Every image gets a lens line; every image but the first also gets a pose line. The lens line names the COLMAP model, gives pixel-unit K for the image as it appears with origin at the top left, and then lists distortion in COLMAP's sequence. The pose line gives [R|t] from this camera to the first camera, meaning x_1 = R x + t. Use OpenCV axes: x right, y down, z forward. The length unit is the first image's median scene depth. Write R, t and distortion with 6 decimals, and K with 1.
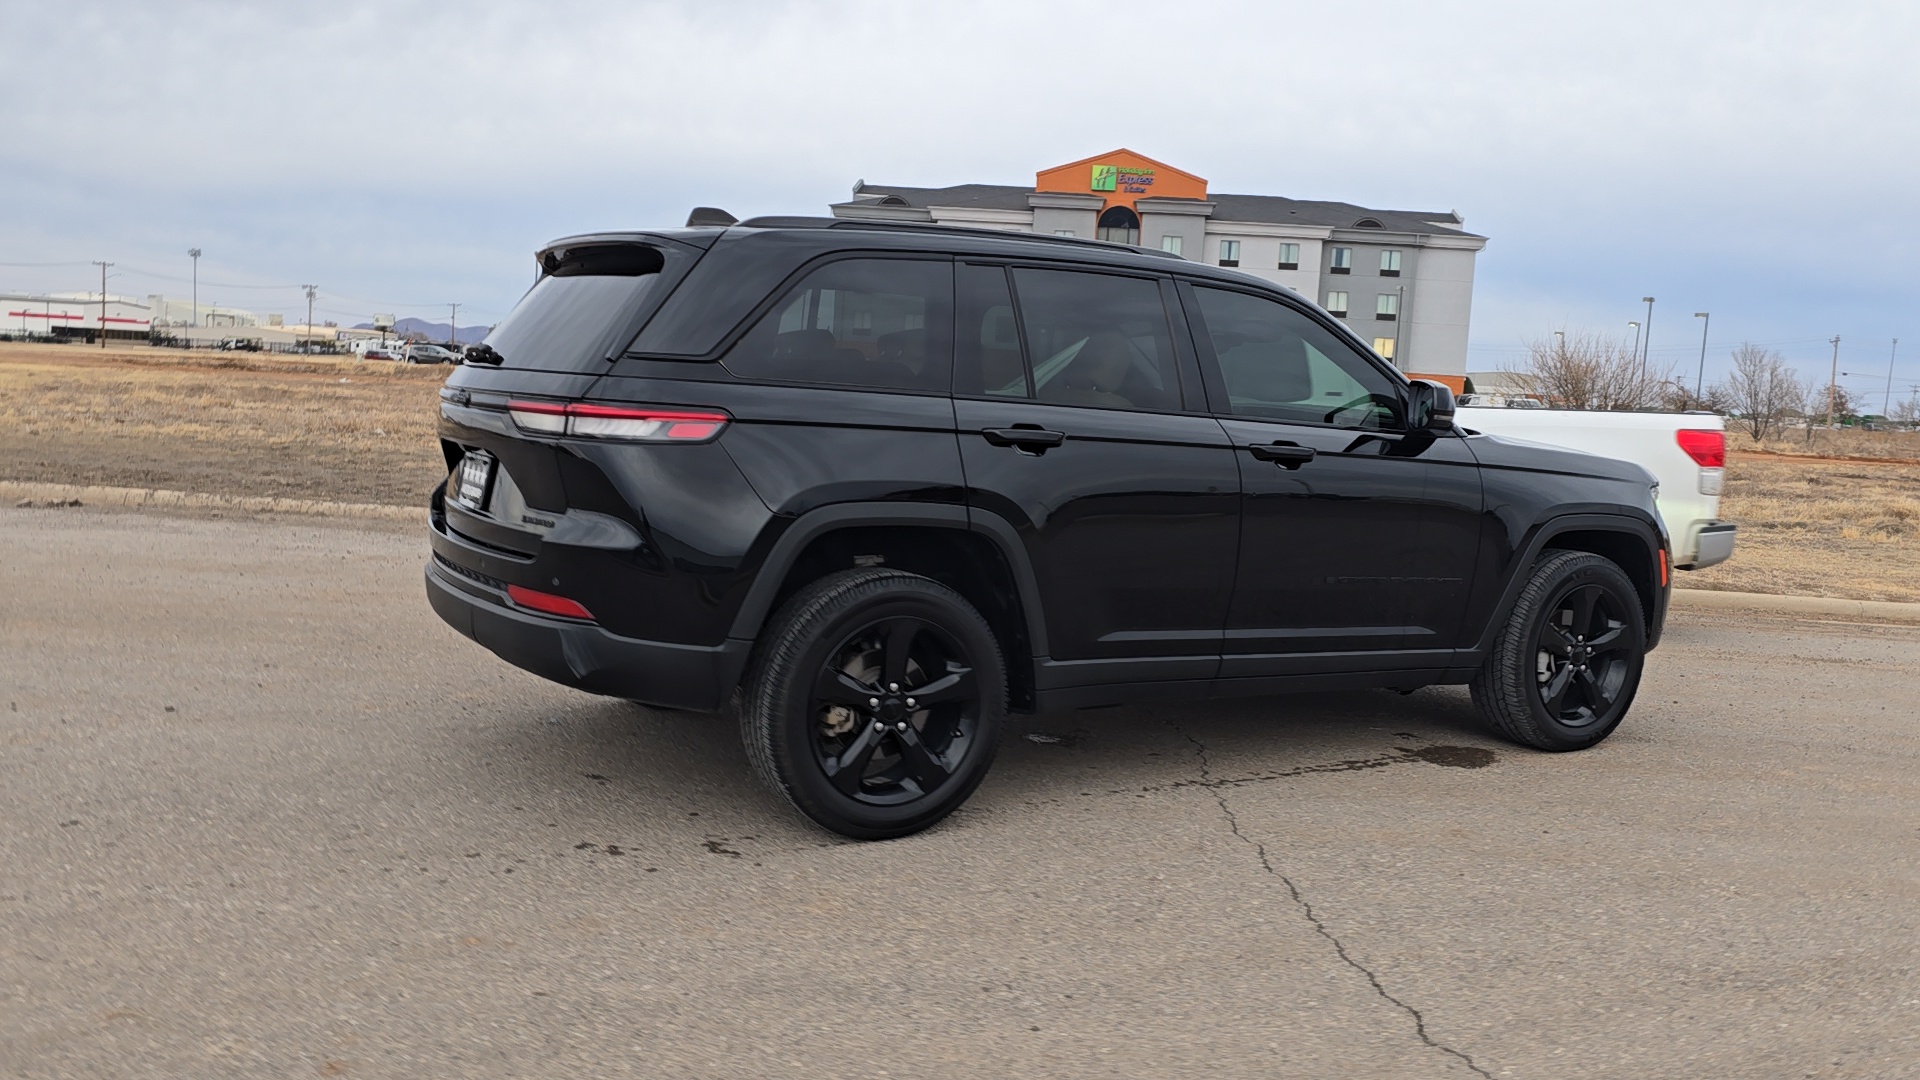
lens RADIAL K [[1592.2, 0, 960.0], [0, 1592.2, 540.0], [0, 0, 1]] dist [-0.001987, 0.009225]
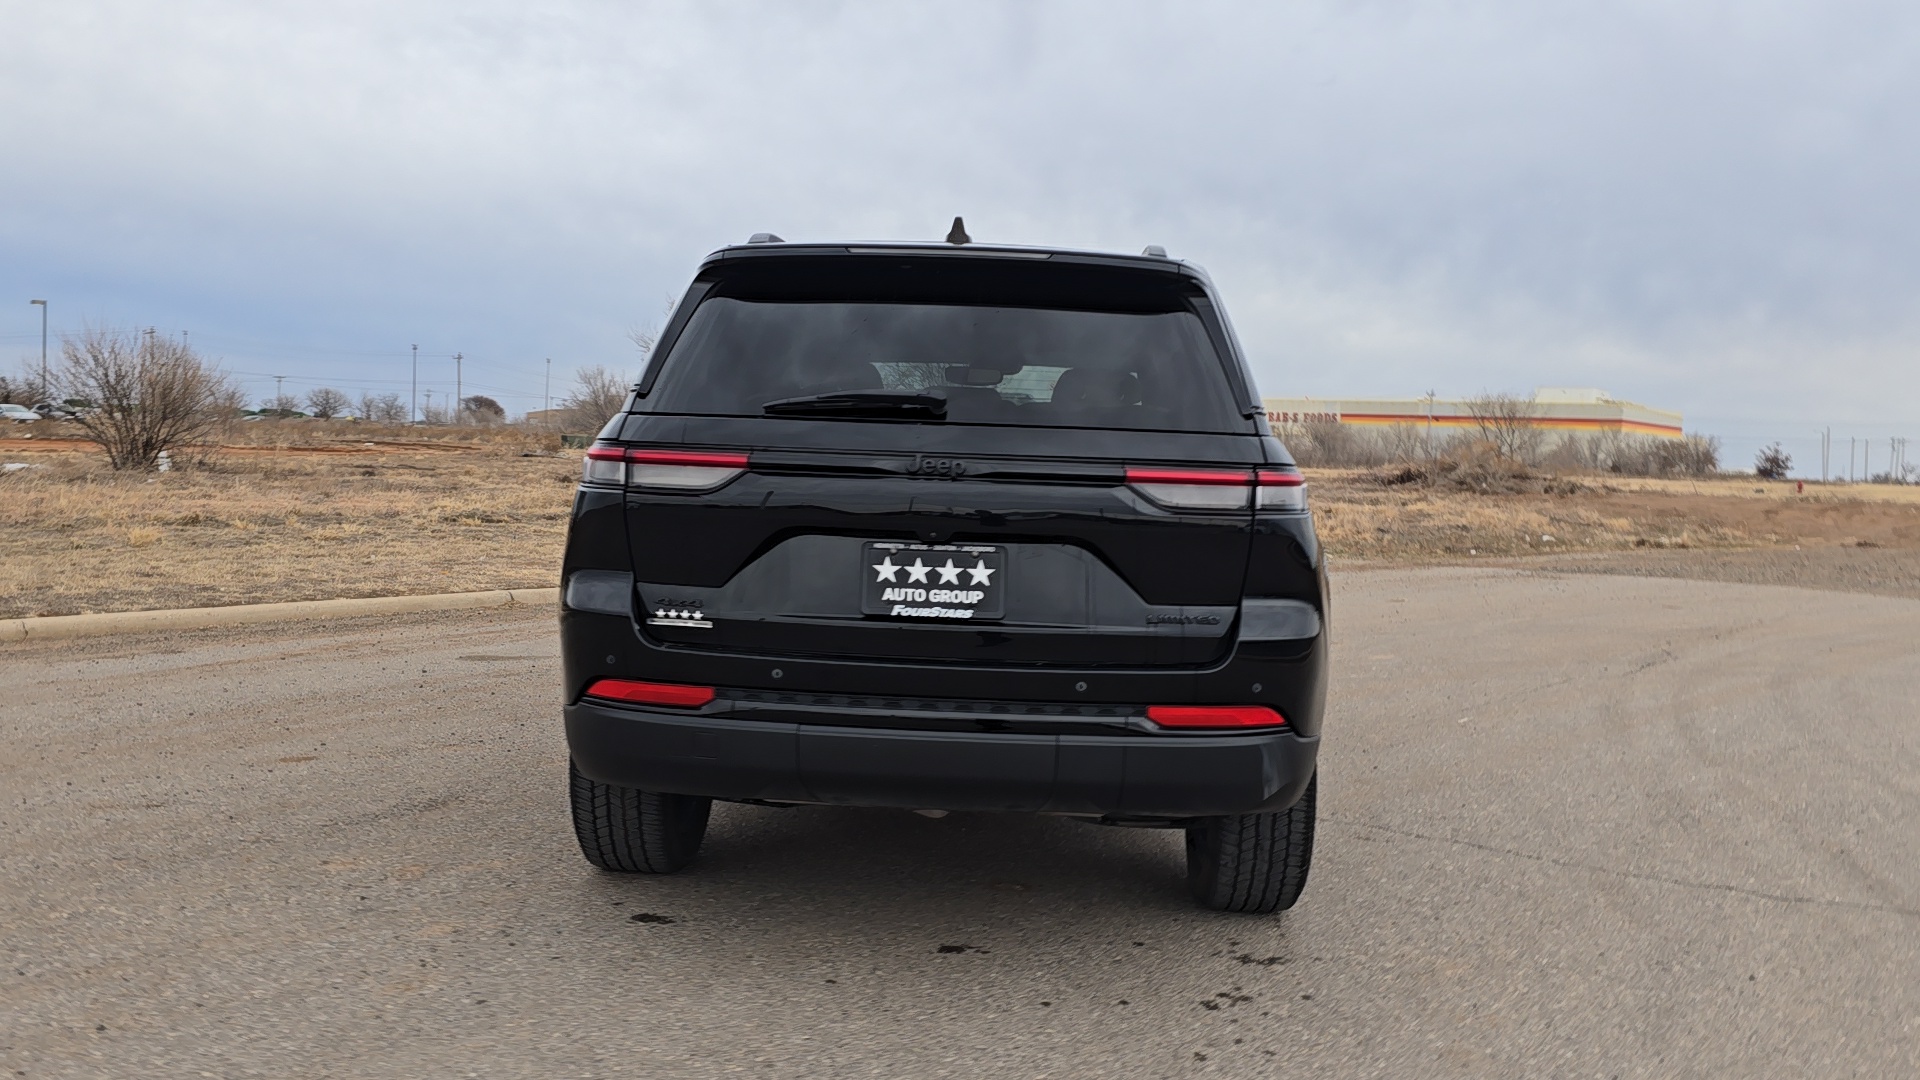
lens RADIAL K [[1592.2, 0, 960.0], [0, 1592.2, 540.0], [0, 0, 1]] dist [-0.001987, 0.009225]
pose [[0.427890, -0.048134, 0.902548, -1.020261], [0.039562, 0.998621, 0.034502, -0.081481], [-0.902964, 0.020944, 0.429205, 0.755804]]
